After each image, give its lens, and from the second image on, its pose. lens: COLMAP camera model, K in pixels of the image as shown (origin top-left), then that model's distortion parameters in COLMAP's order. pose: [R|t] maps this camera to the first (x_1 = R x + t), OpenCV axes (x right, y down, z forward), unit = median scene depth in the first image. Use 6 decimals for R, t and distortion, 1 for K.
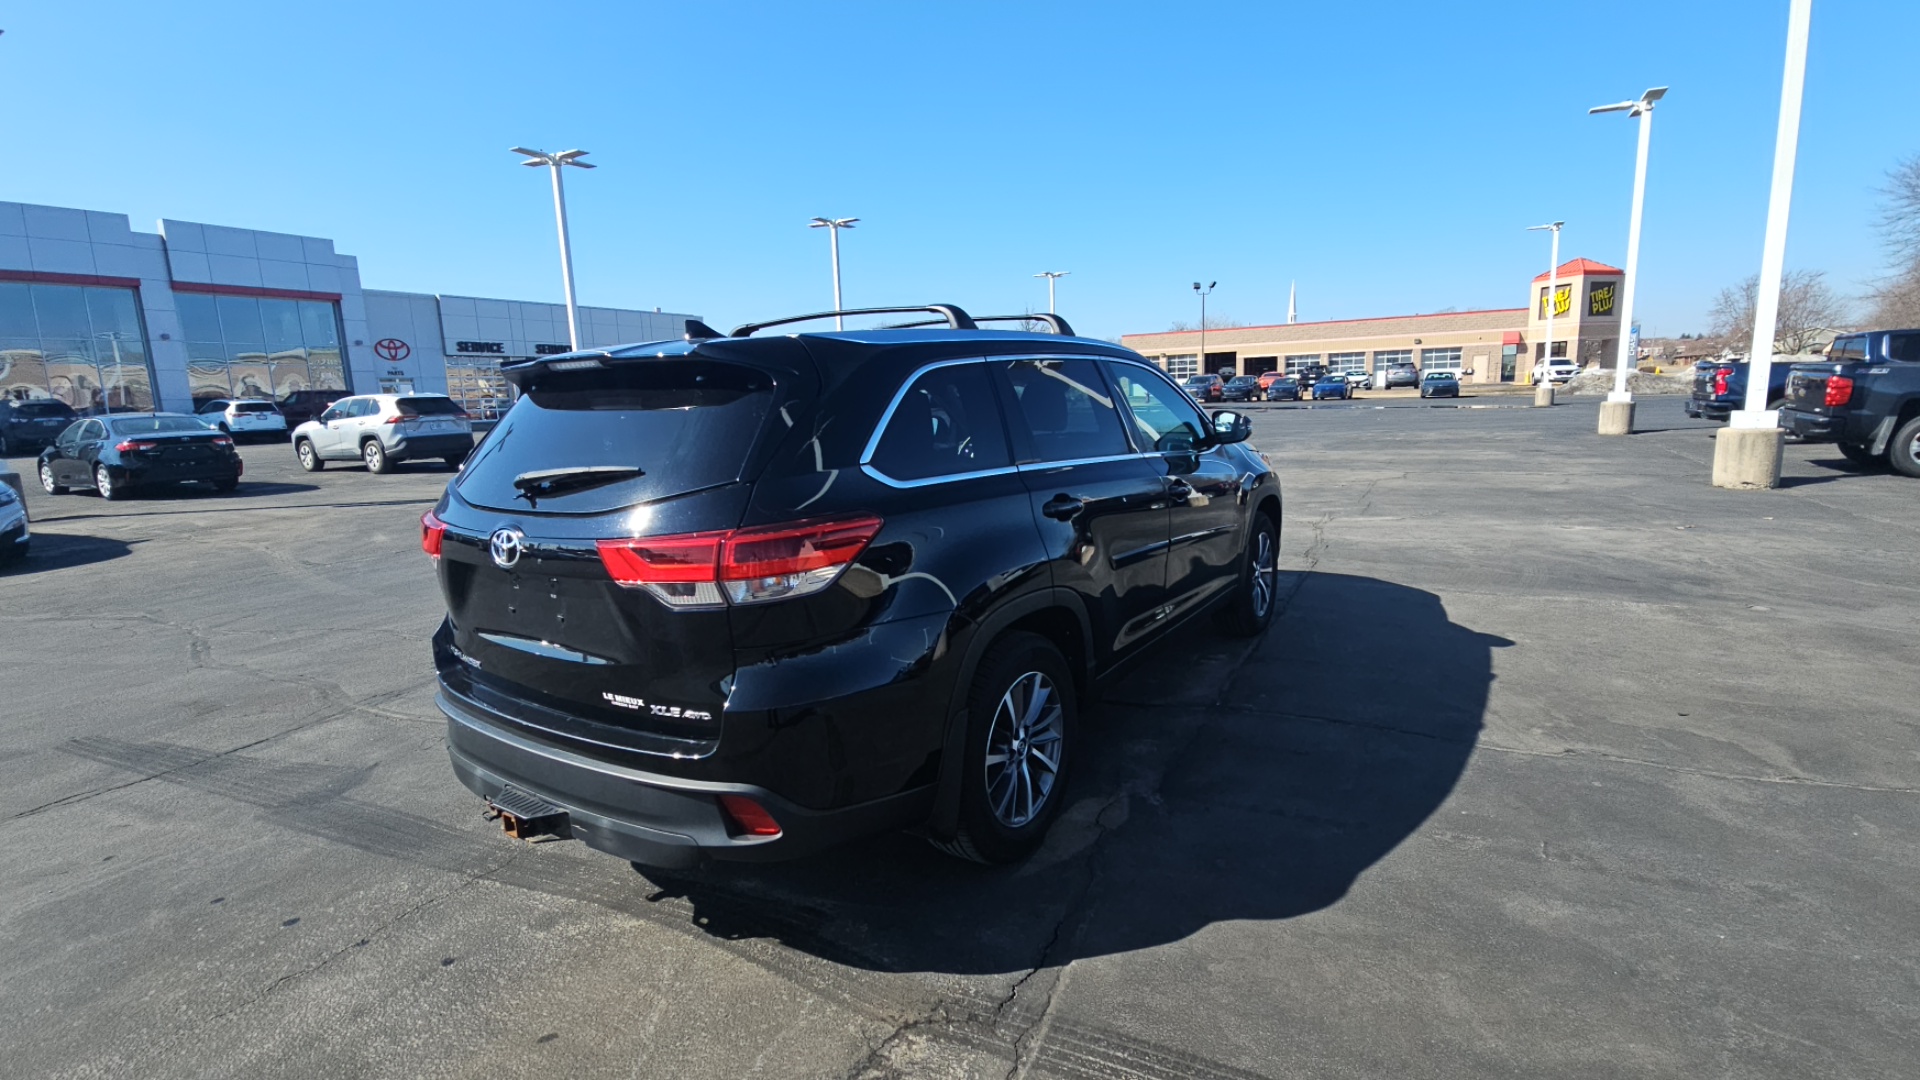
lens RADIAL K [[854.7, 0, 978.5], [0, 854.7, 542.6], [0, 0, 1]] dist [0.001469, -0.001414]
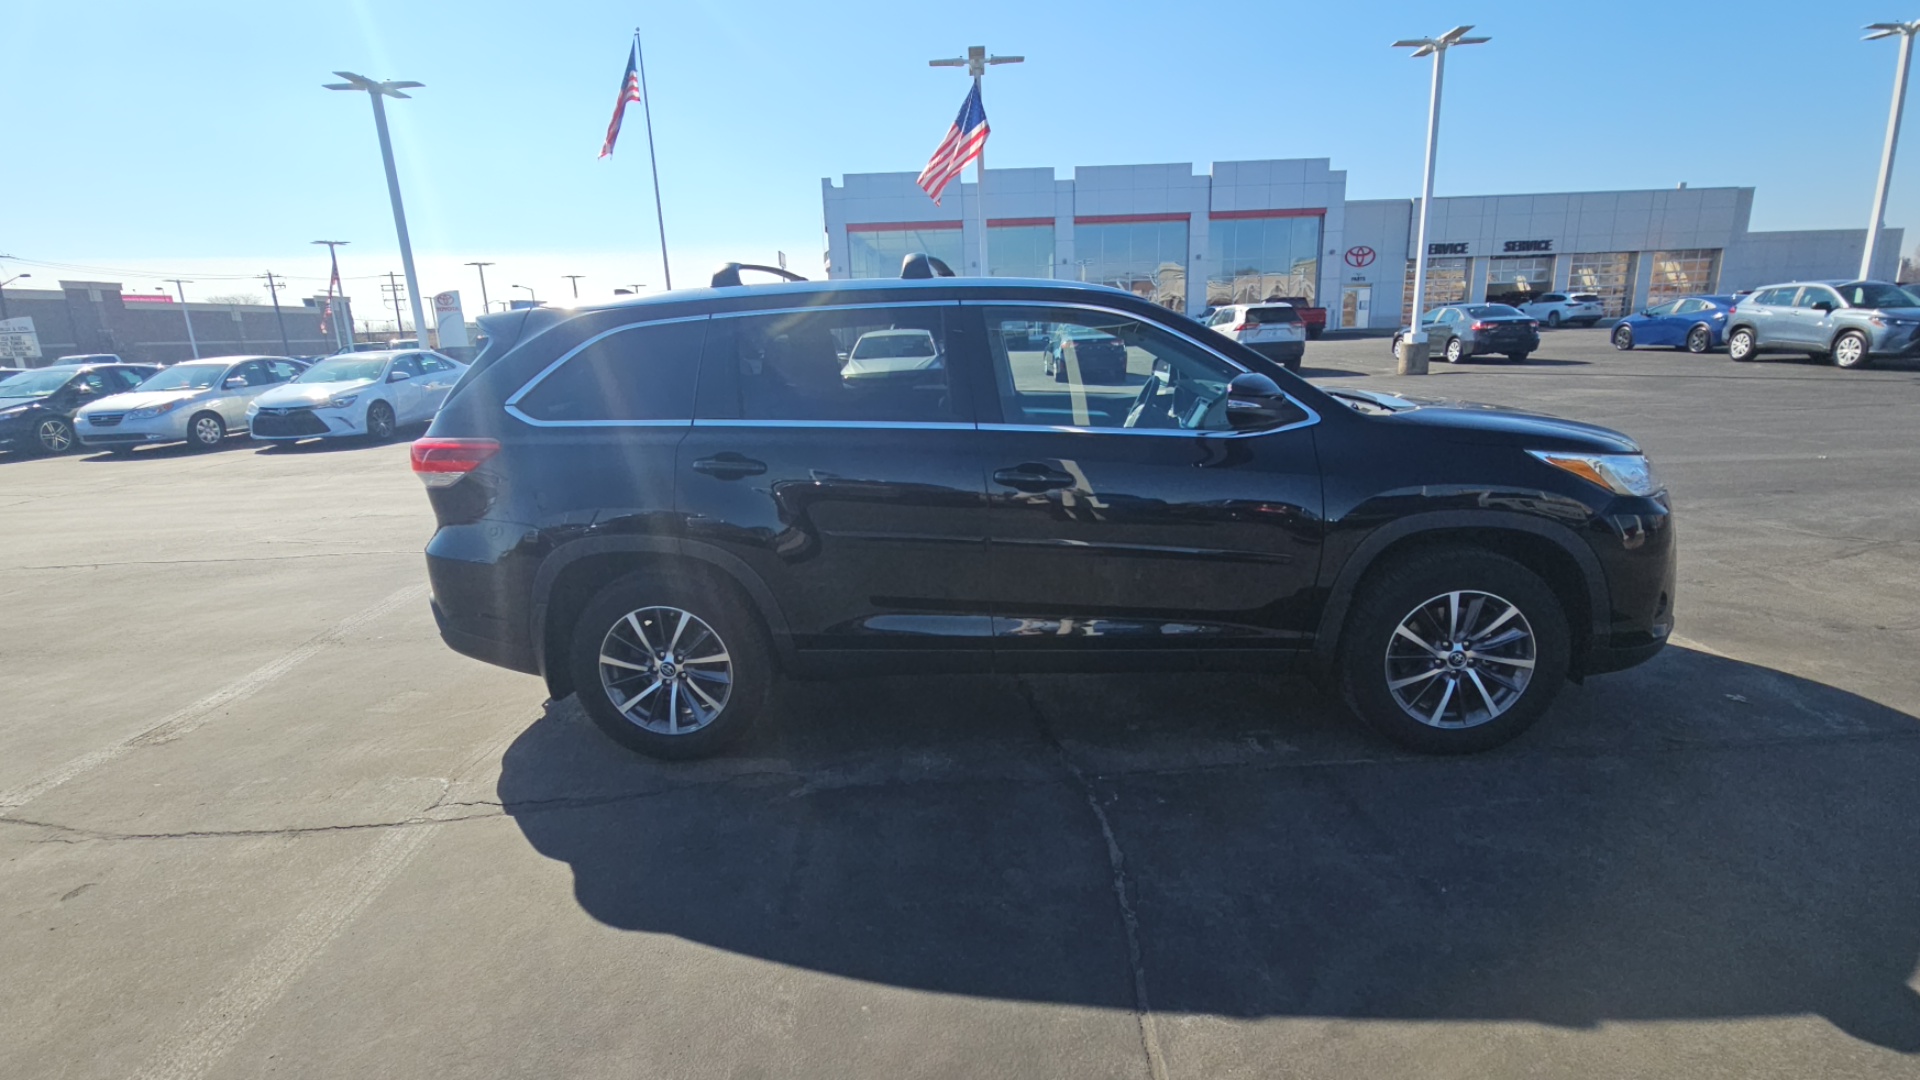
lens RADIAL K [[849.5, 0, 983.3], [0, 849.5, 542.9], [0, 0, 1]] dist [0.015277, -0.011792]
pose [[0.494334, 0.229430, -0.838448, 0.190757], [-0.134018, 0.973124, 0.187268, -0.031235], [0.858879, 0.019794, 0.511796, 0.127774]]
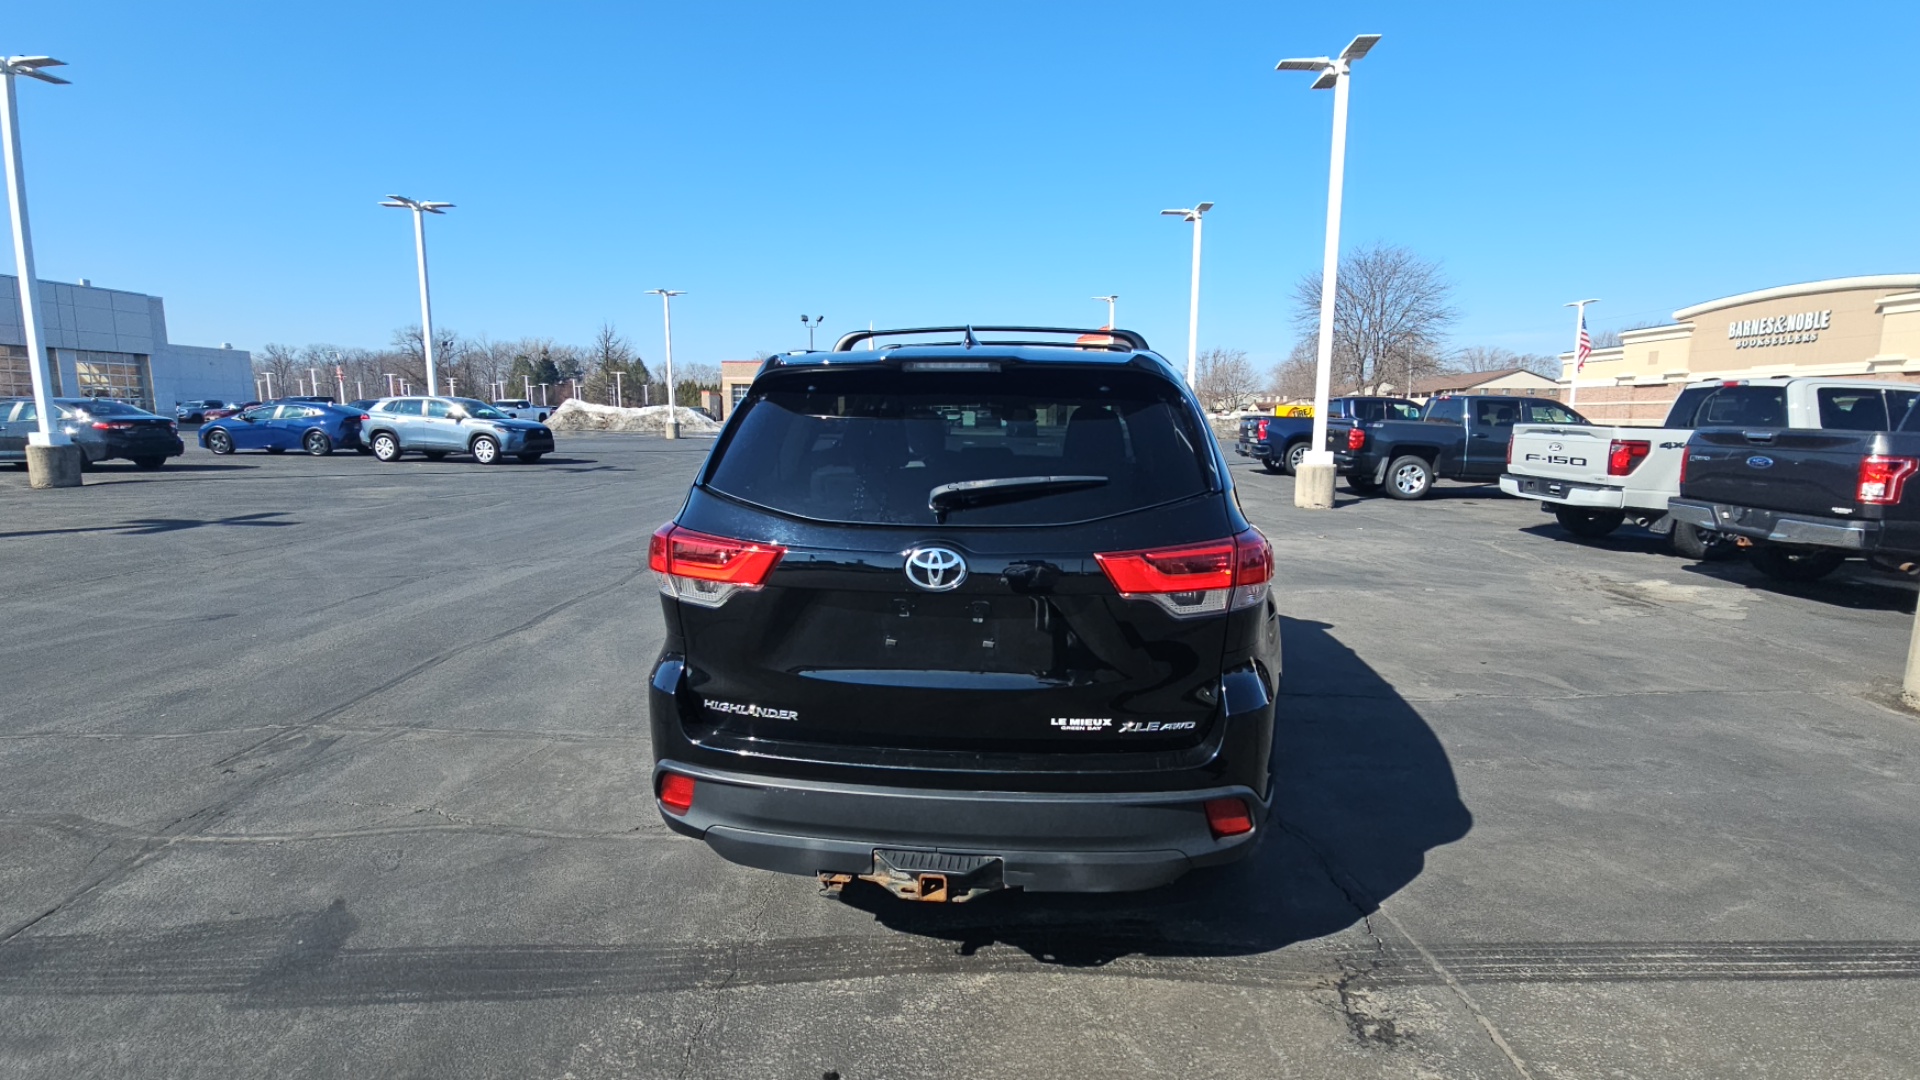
lens RADIAL K [[852.8, 0, 979.2], [0, 852.8, 542.3], [0, 0, 1]] dist [0.001129, 0.000196]
pose [[0.889327, -0.026177, 0.456523, -0.121073], [0.041556, 0.998856, -0.023679, 0.000279], [-0.455381, 0.040029, 0.889397, 0.026268]]
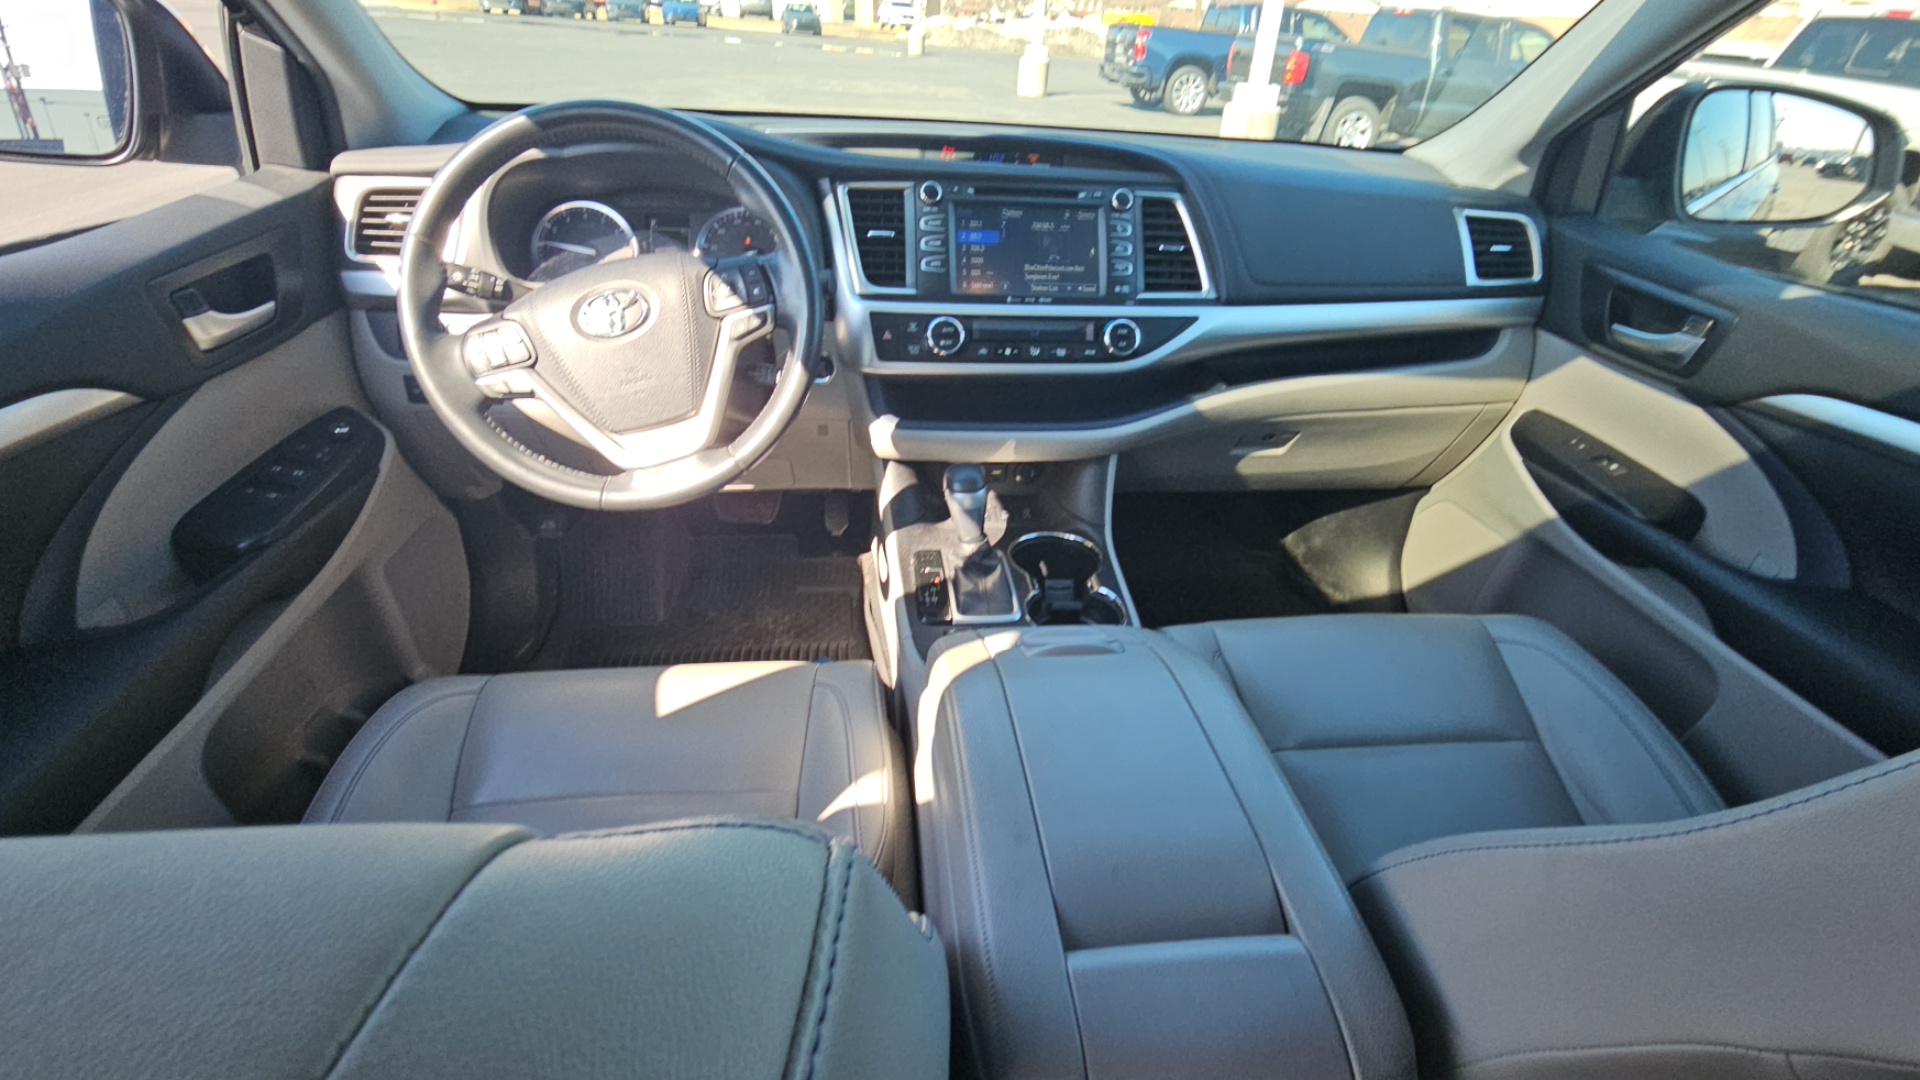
lens RADIAL K [[858.4, 0, 987.8], [0, 858.4, 539.7], [0, 0, 1]] dist [0.004493, -0.006017]
pose [[0.753762, -0.265427, 0.601158, -0.013279], [0.025486, 0.925919, 0.376862, -0.033754], [-0.656653, -0.268743, 0.704687, 0.239137]]
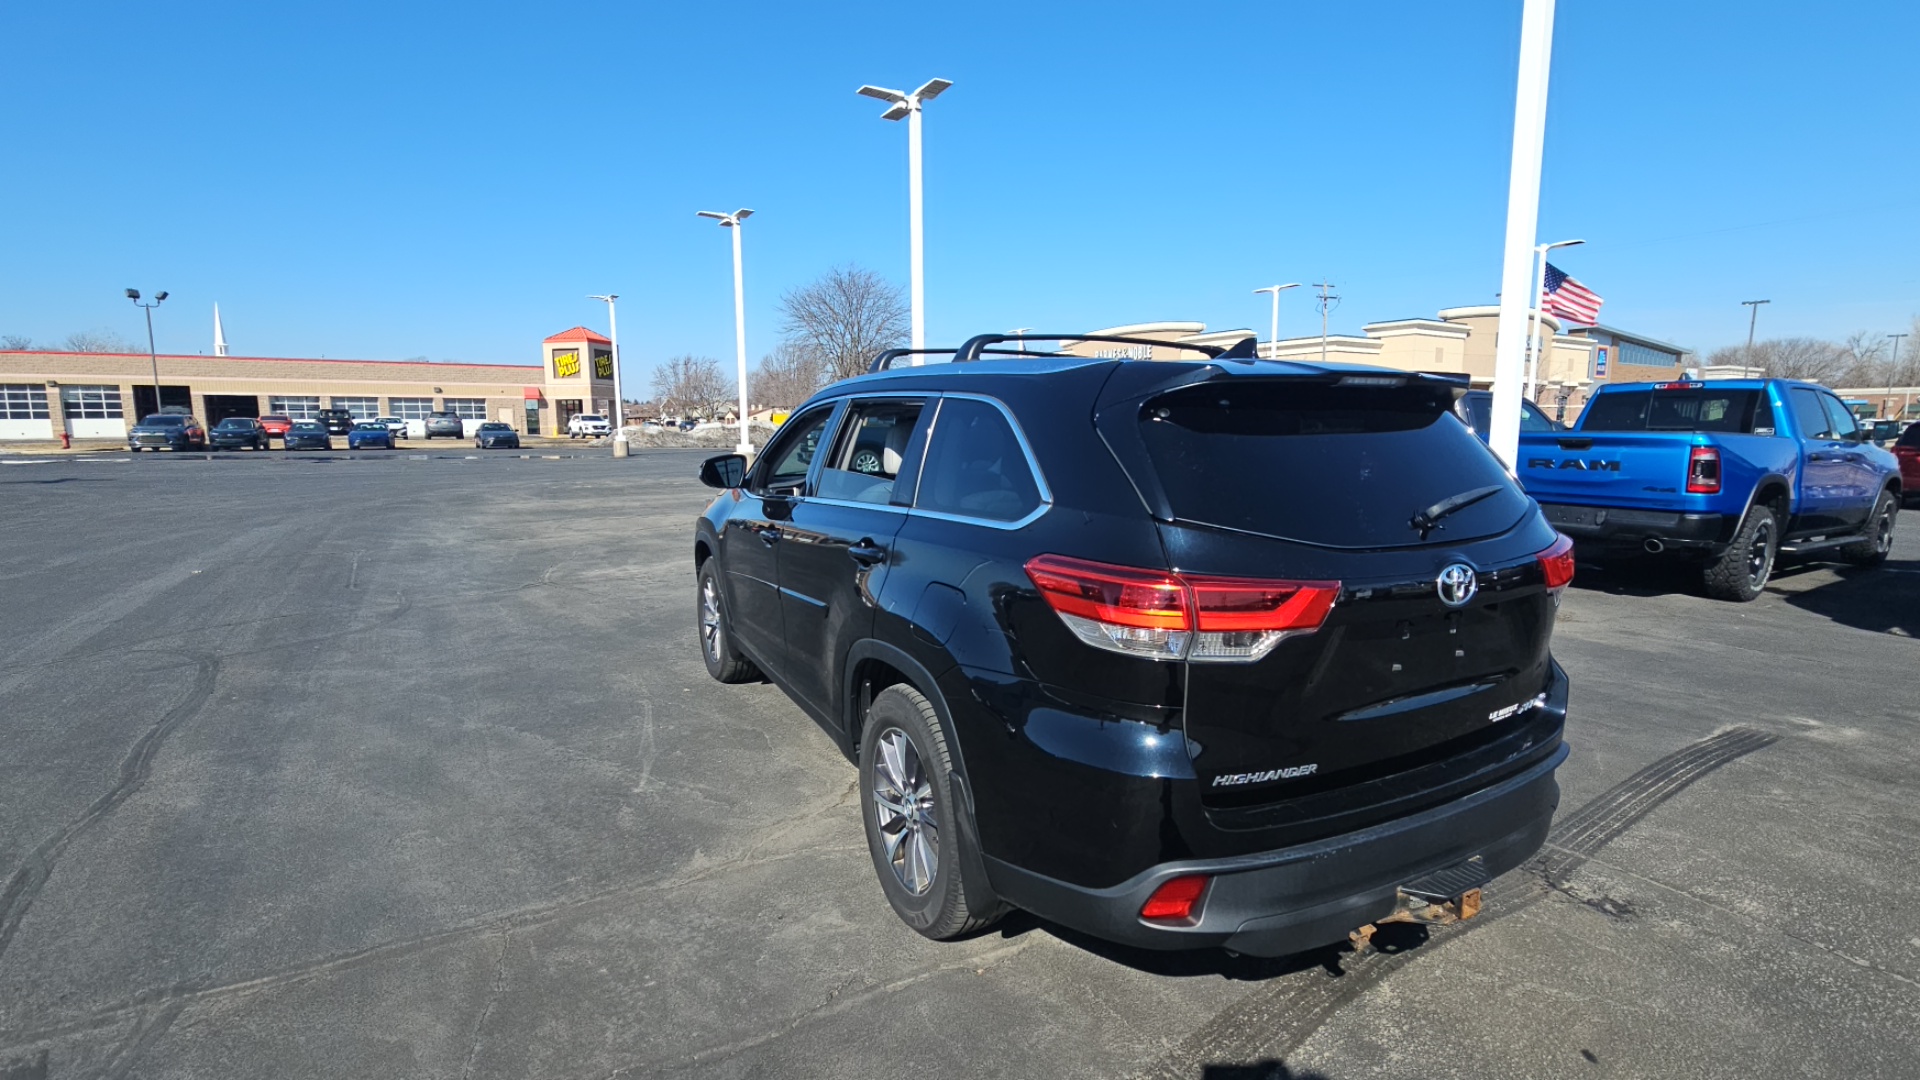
lens RADIAL K [[854.7, 0, 978.5], [0, 854.7, 542.6], [0, 0, 1]] dist [0.001469, -0.001414]
pose [[0.480026, -0.084790, 0.873147, -0.205537], [0.136836, 0.990372, 0.020945, -0.016168], [-0.866516, 0.109424, 0.487007, 0.131712]]
